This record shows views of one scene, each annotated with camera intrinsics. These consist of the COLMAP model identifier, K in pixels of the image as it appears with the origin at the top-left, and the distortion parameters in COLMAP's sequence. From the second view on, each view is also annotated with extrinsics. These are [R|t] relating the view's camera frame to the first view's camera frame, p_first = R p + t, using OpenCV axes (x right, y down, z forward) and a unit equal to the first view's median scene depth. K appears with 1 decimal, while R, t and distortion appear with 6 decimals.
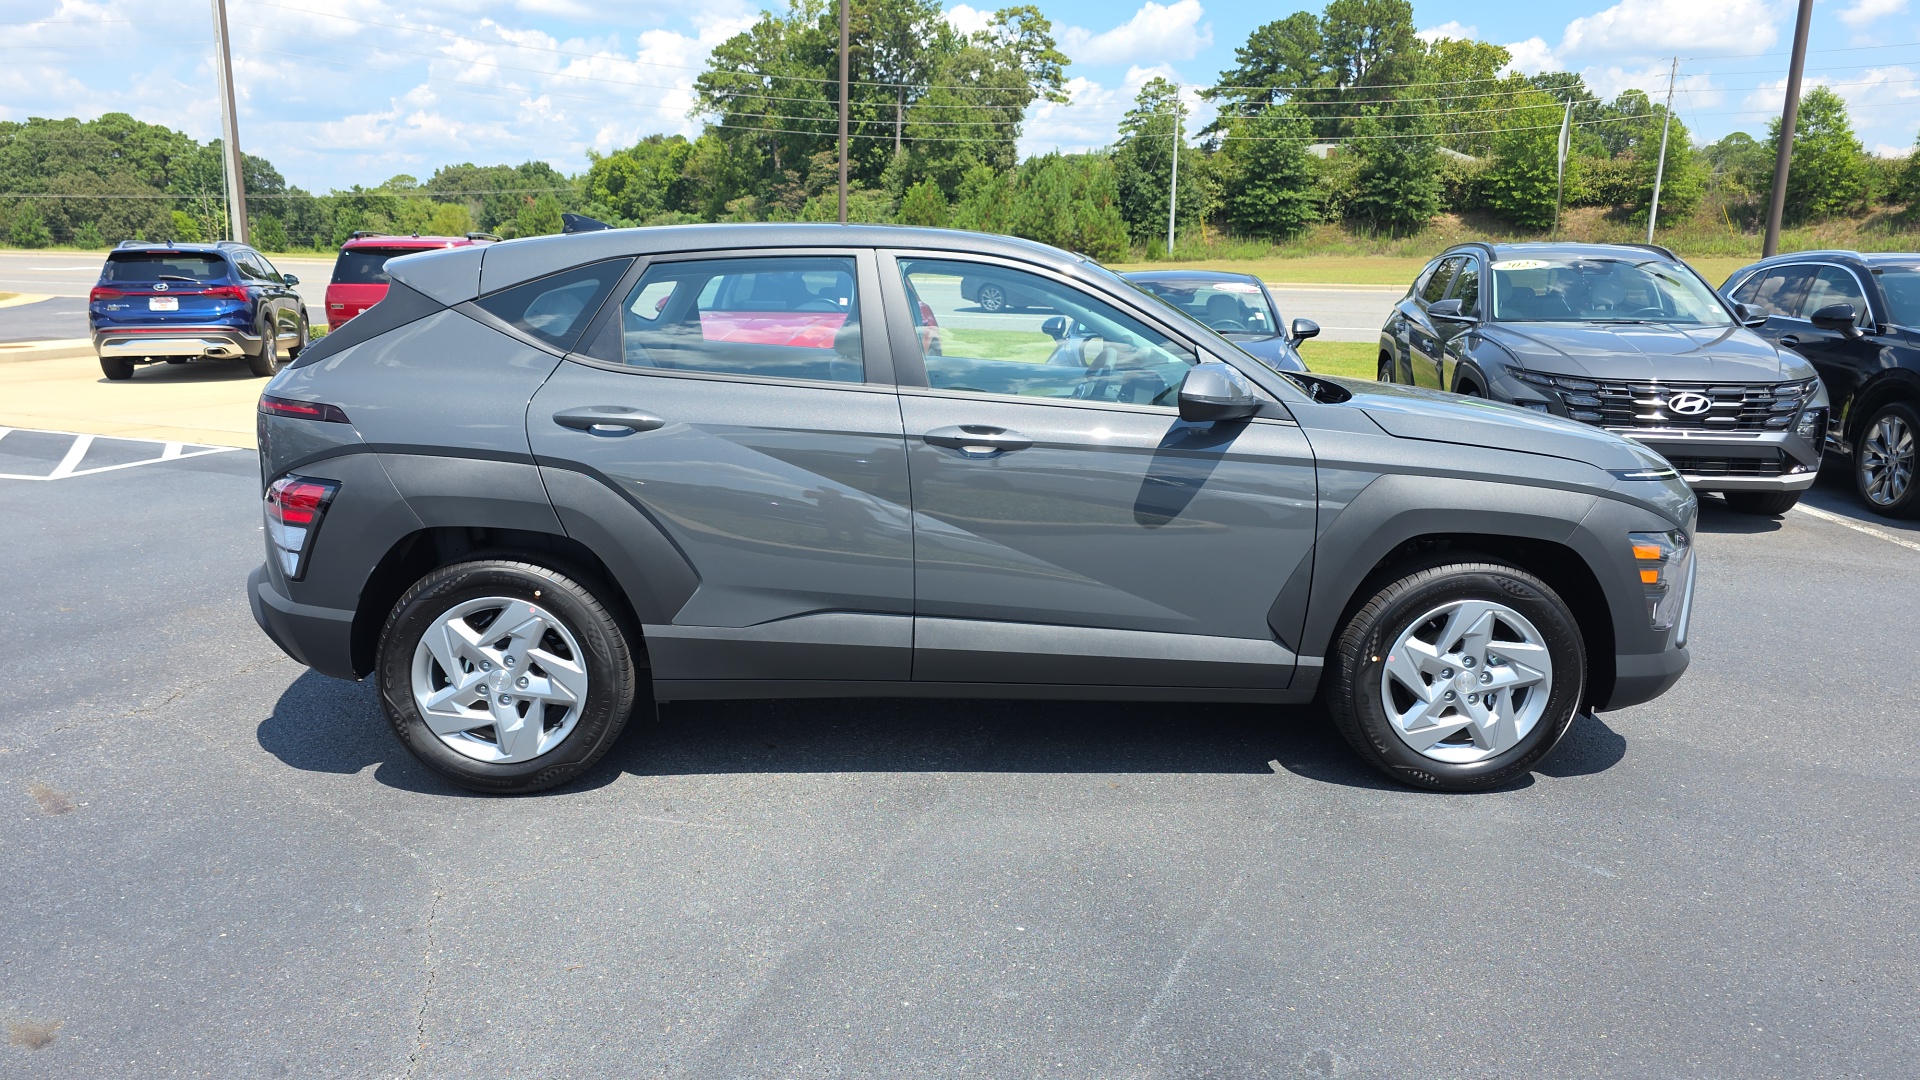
lens RADIAL K [[1433.8, 0, 960.0], [0, 1433.8, 540.0], [0, 0, 1]] dist [0.076906, -0.096517]
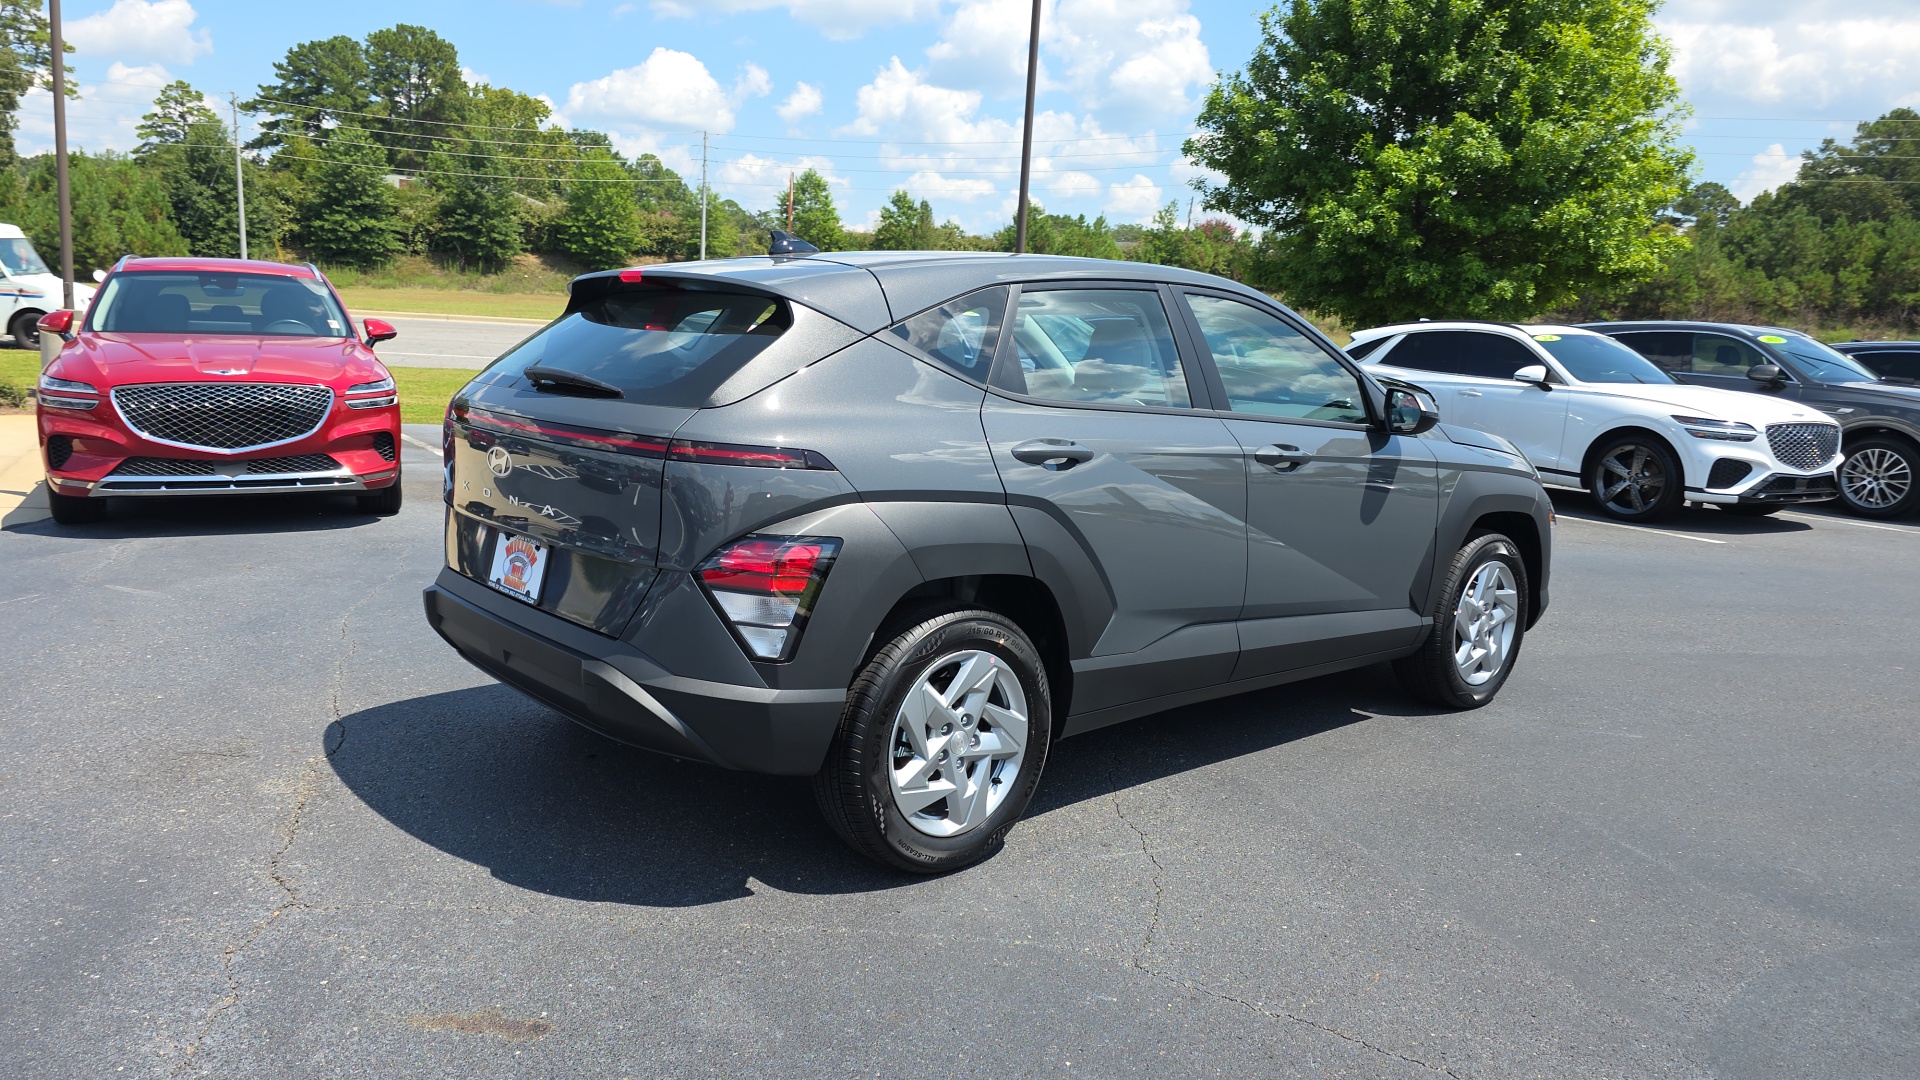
lens RADIAL K [[1383.3, 0, 922.4], [0, 1383.3, 566.5], [0, 0, 1]] dist [0.049292, -0.045928]
pose [[0.757738, -0.089545, 0.646386, -0.118902], [0.089121, 0.995460, 0.033428, -0.006019], [-0.646445, 0.032277, 0.762278, 0.046013]]
